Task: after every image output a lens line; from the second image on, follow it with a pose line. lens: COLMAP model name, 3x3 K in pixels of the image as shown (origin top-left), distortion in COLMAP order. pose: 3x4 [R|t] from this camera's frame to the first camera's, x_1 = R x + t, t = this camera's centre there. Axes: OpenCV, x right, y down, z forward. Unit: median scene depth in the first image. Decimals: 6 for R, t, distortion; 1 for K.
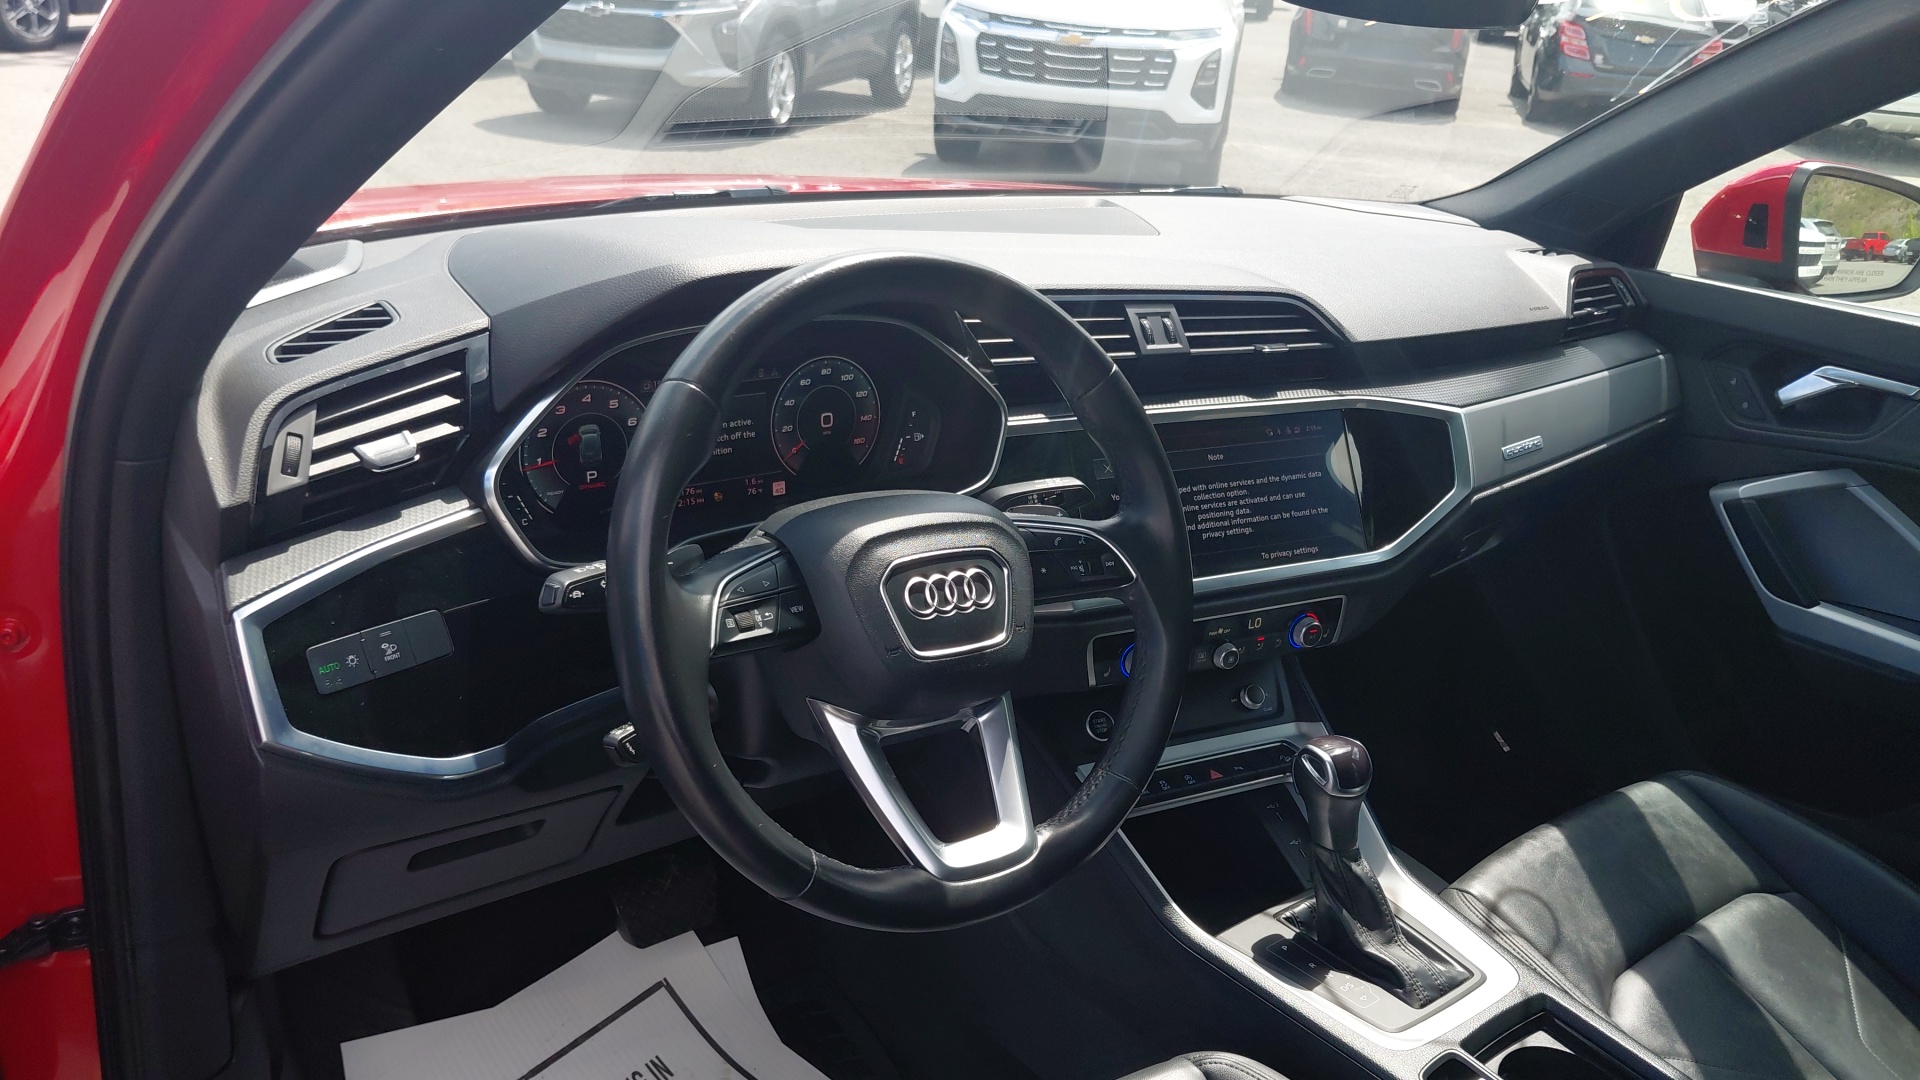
lens RADIAL K [[1393.6, 0, 954.5], [0, 1393.6, 558.5], [0, 0, 1]] dist [0.107470, -0.178809]
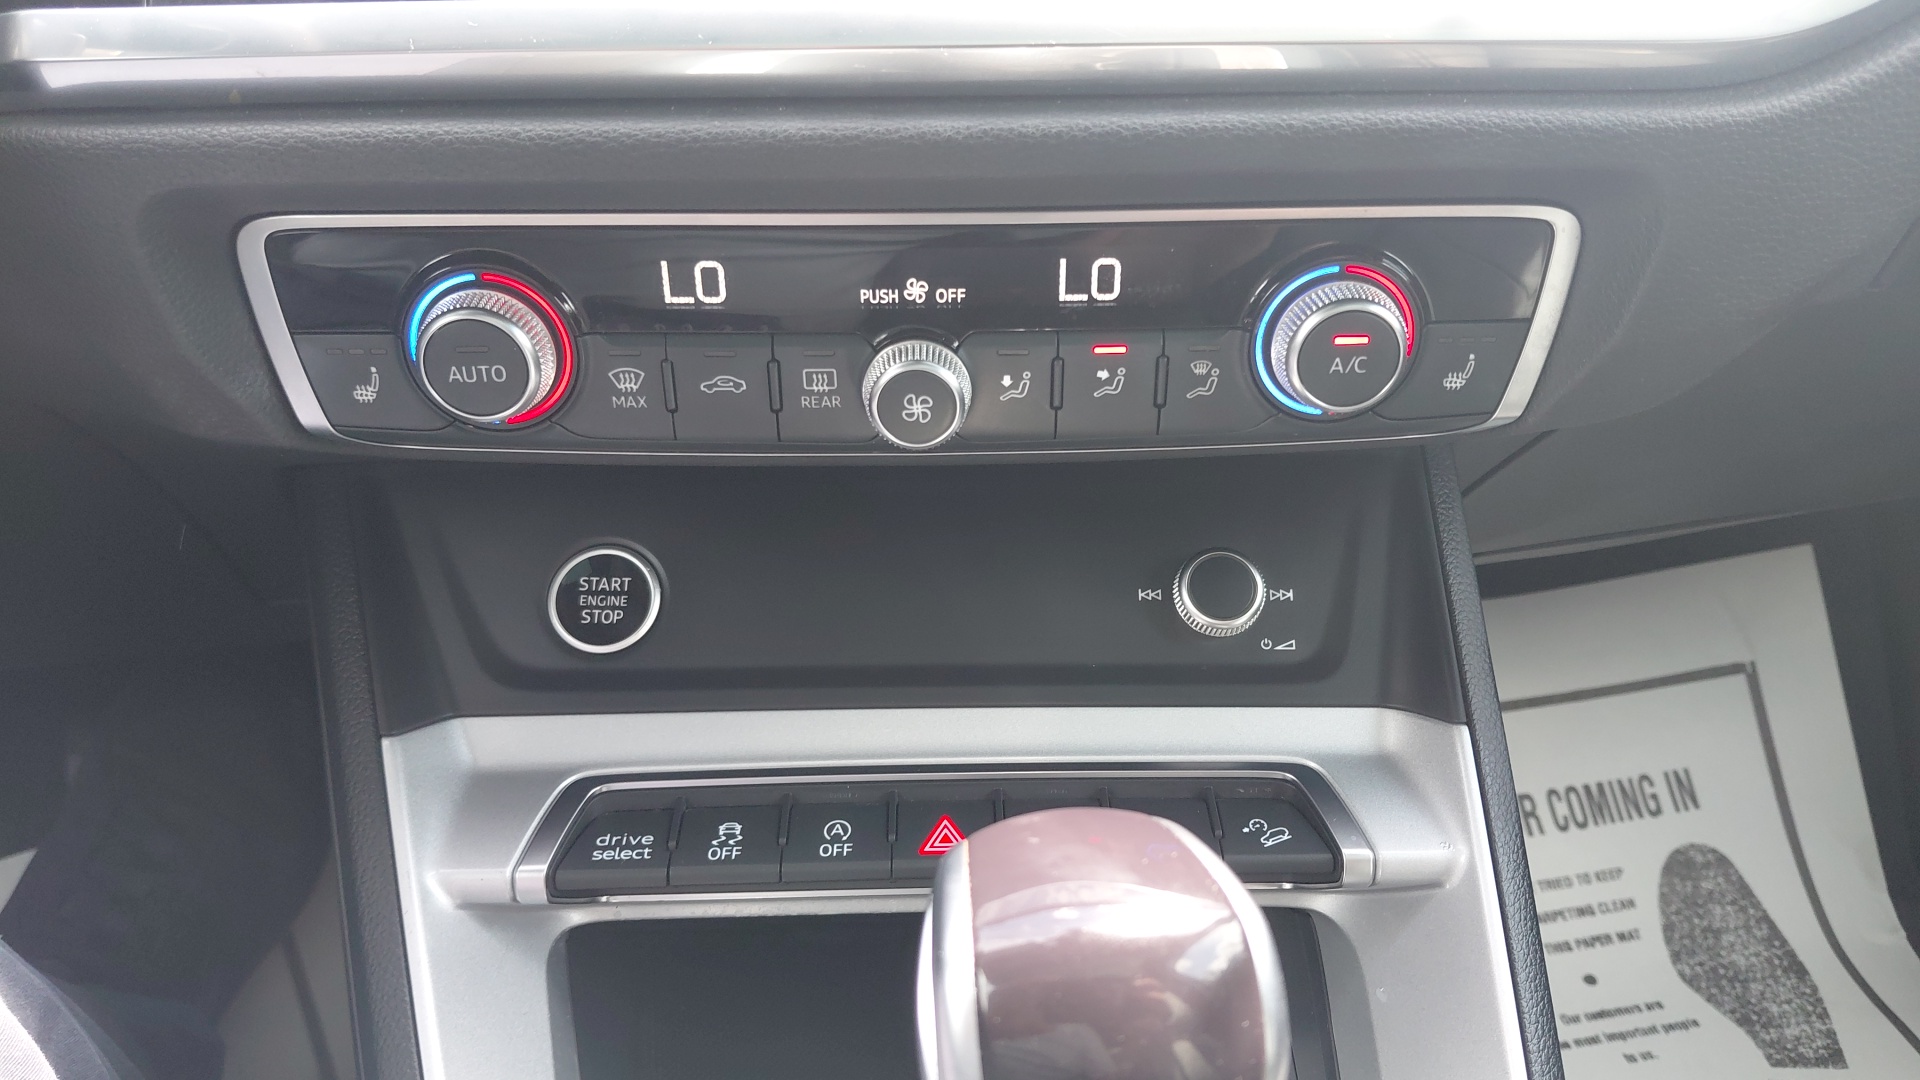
lens RADIAL K [[1414.5, 0, 991.4], [0, 1414.5, 533.2], [0, 0, 1]] dist [0.098236, -0.194261]
pose [[0.906603, 0.146972, -0.395562, 0.310885], [-0.110876, 0.987417, 0.112756, 0.064961], [0.407157, -0.058366, 0.911491, 0.790525]]
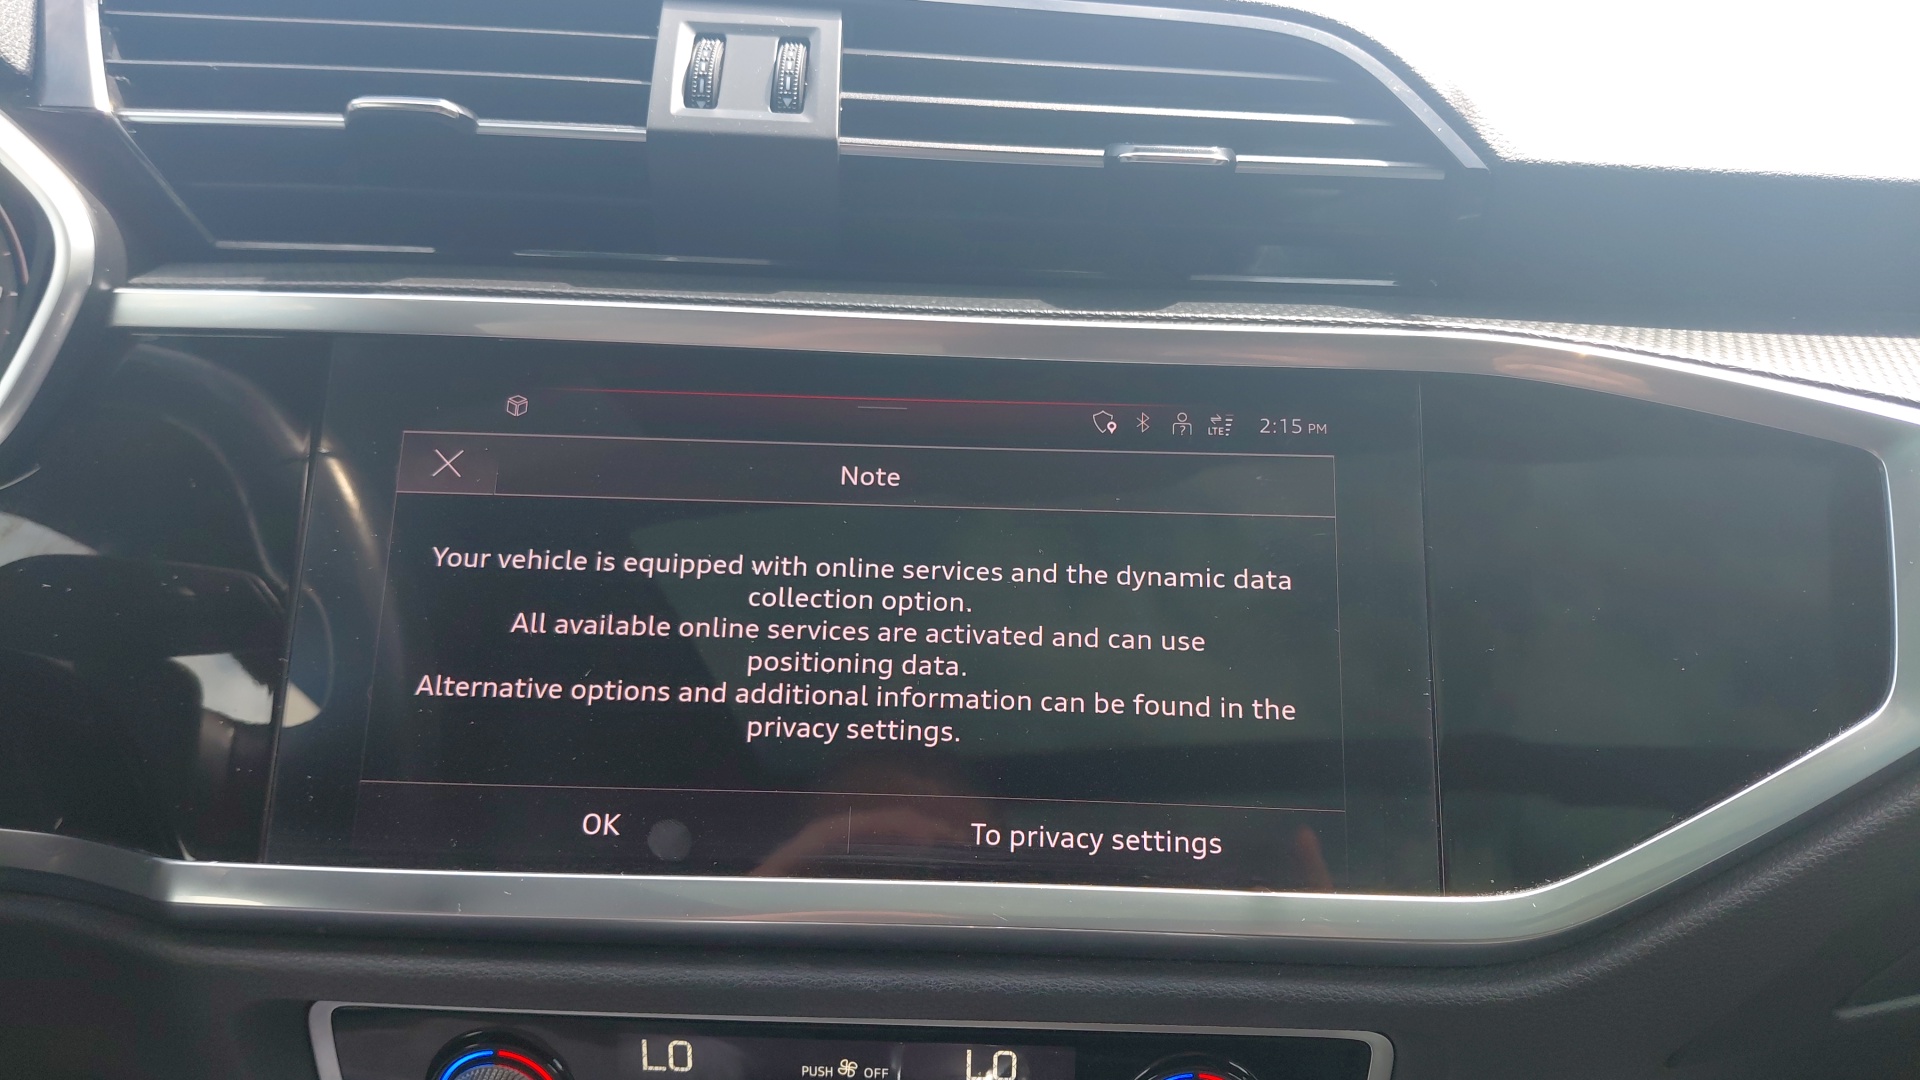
lens RADIAL K [[1414.5, 0, 991.4], [0, 1414.5, 533.2], [0, 0, 1]] dist [0.098236, -0.194261]
pose [[0.887875, 0.084144, -0.452325, 0.349294], [-0.144733, 0.984303, -0.100992, -0.033218], [0.436727, 0.155135, 0.886117, 0.740692]]
